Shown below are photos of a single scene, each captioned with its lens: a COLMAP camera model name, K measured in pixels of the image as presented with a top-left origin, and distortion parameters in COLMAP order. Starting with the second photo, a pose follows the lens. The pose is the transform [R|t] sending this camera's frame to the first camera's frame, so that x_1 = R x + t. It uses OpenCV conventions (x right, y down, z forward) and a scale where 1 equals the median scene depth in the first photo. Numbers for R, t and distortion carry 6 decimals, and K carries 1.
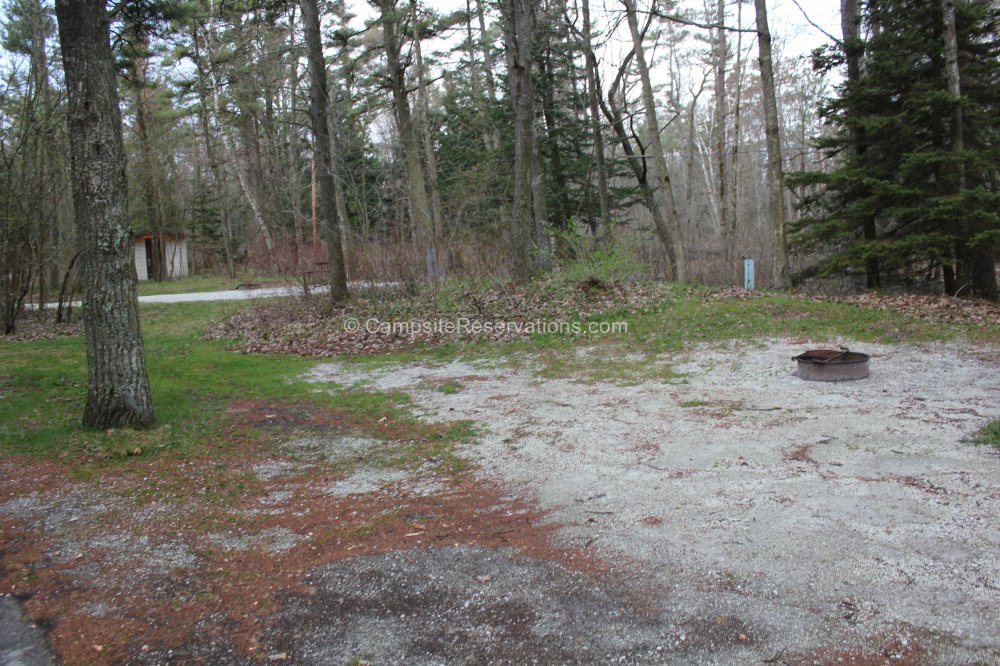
lens RADIAL K [[860.1, 0, 500.0], [0, 860.1, 333.0], [0, 0, 1]] dist [-0.155859, 0.173351]
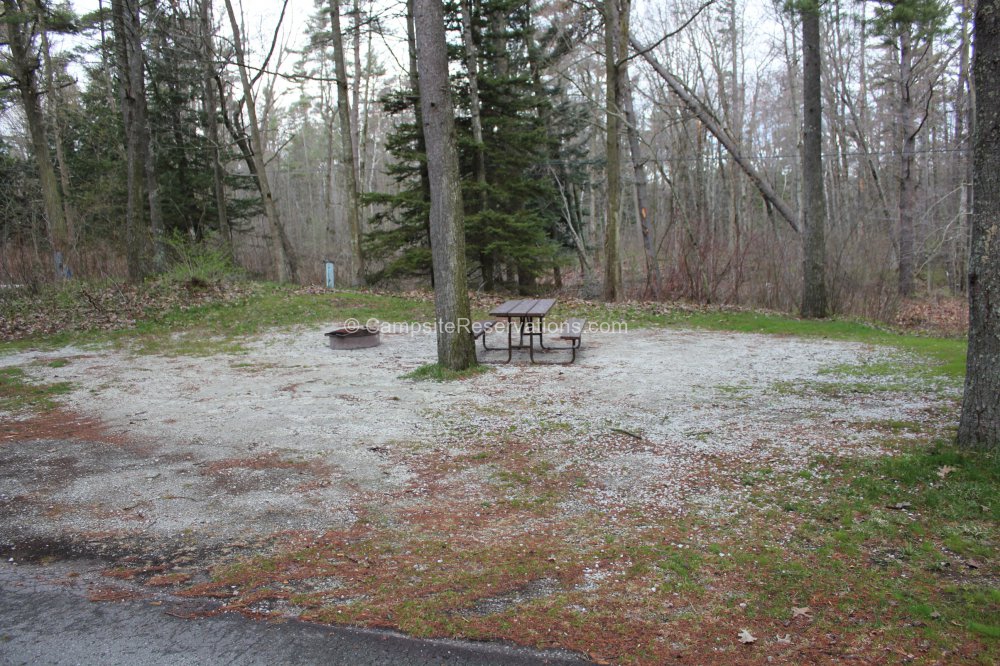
lens RADIAL K [[860.1, 0, 500.0], [0, 860.1, 333.0], [0, 0, 1]] dist [-0.155859, 0.173351]
pose [[0.926719, -0.019122, 0.375267, 0.072464], [0.021391, 0.999769, -0.001882, 0.030372], [-0.375145, 0.009772, 0.926915, -0.329036]]
